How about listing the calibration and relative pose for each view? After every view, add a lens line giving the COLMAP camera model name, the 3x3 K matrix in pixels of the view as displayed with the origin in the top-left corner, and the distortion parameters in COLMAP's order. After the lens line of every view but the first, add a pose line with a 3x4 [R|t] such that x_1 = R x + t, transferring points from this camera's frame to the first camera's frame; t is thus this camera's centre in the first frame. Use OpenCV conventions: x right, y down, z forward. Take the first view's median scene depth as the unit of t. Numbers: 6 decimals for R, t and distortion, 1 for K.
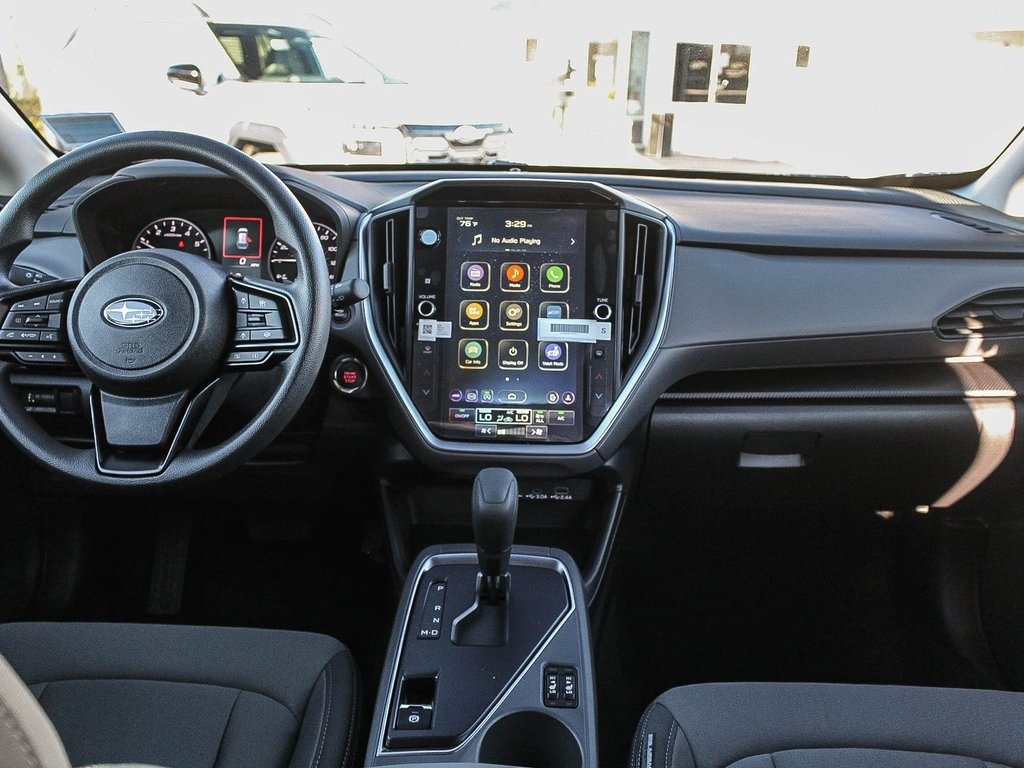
lens RADIAL K [[928.3, 0, 507.0], [0, 928.3, 388.0], [0, 0, 1]] dist [0.012800, -0.021614]
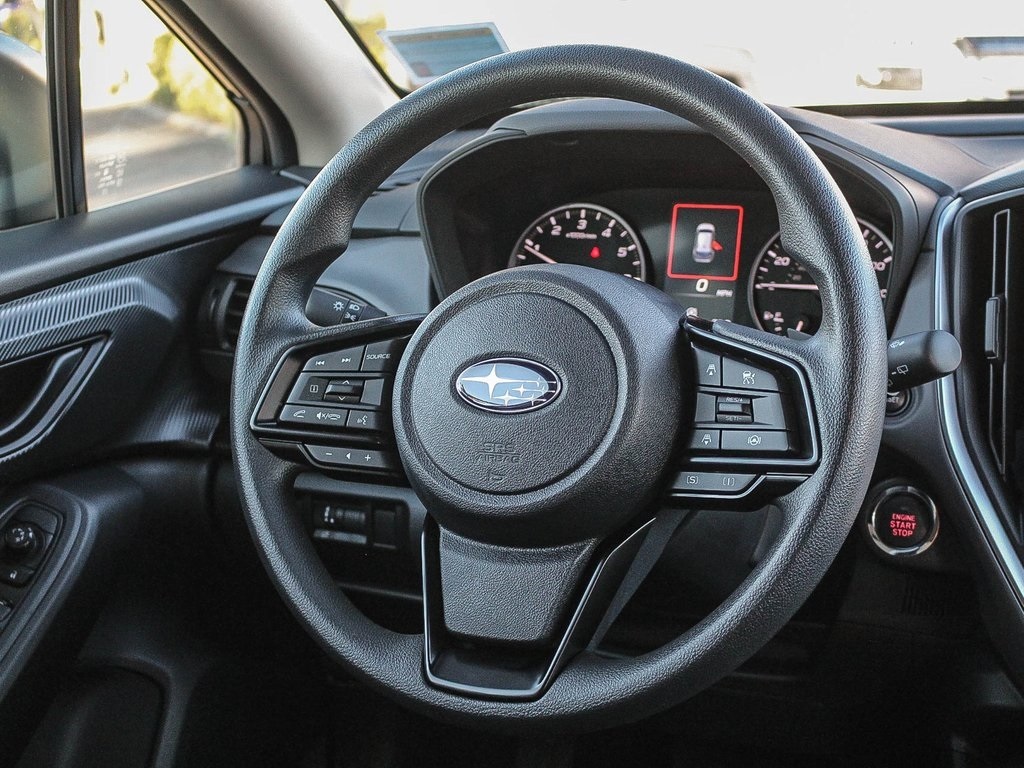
lens RADIAL K [[1579.7, 0, 512.0], [0, 1579.7, 381.0], [0, 0, 1]] dist [-0.026664, 0.000000]
pose [[0.931236, 0.043759, -0.361781, -0.066776], [-0.067102, 0.996379, -0.052206, -0.032560], [0.358187, 0.072892, 0.930800, 0.147421]]
